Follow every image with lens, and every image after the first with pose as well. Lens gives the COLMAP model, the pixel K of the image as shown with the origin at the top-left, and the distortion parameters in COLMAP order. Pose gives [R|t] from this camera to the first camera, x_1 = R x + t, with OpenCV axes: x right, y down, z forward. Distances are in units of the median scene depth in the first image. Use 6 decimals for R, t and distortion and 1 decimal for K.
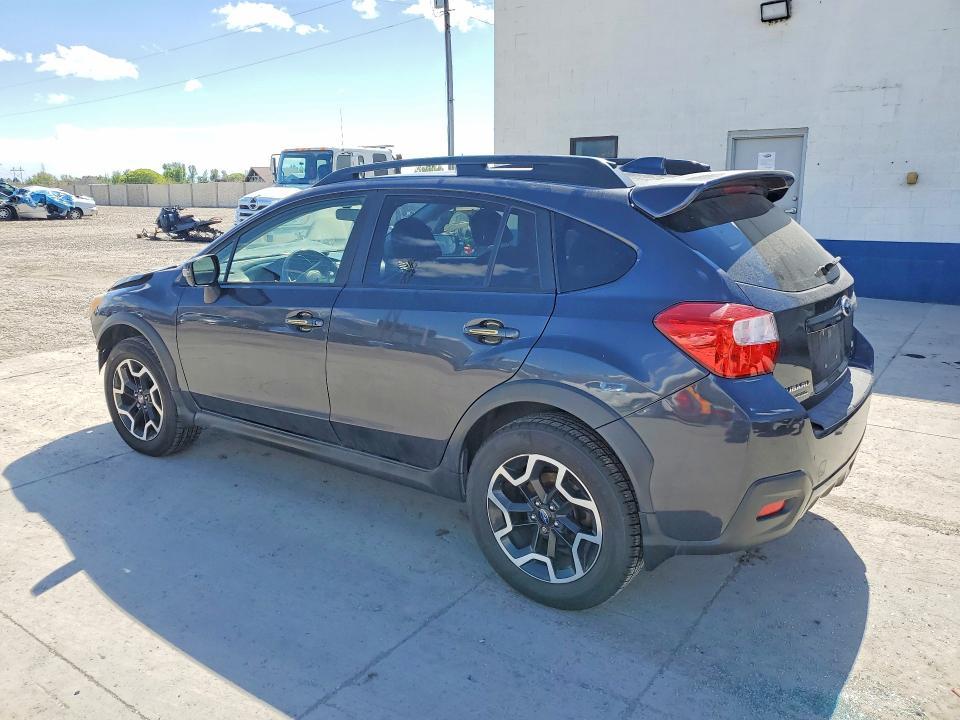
lens RADIAL K [[765.0, 0, 483.7], [0, 765.0, 360.1], [0, 0, 1]] dist [0.043222, 0.003600]
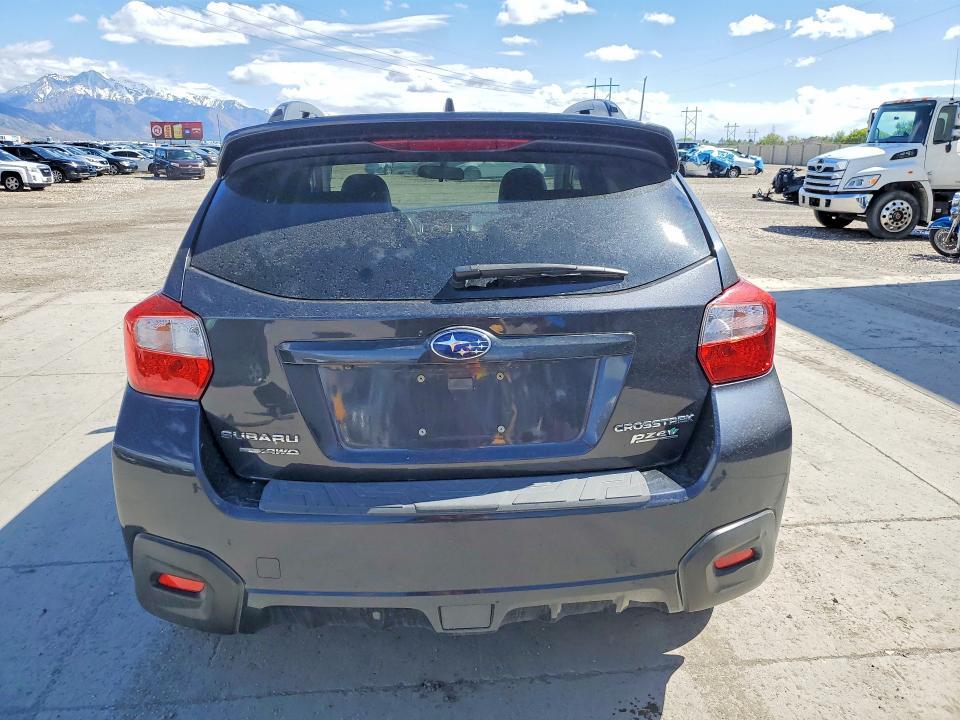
lens RADIAL K [[762.8, 0, 480.0], [0, 762.8, 360.0], [0, 0, 1]] dist [0.032883, -0.007319]
pose [[0.639924, 0.219242, -0.736498, 0.084055], [-0.182839, 0.974352, 0.131182, -0.012925], [0.746369, 0.050714, 0.663597, 0.058357]]
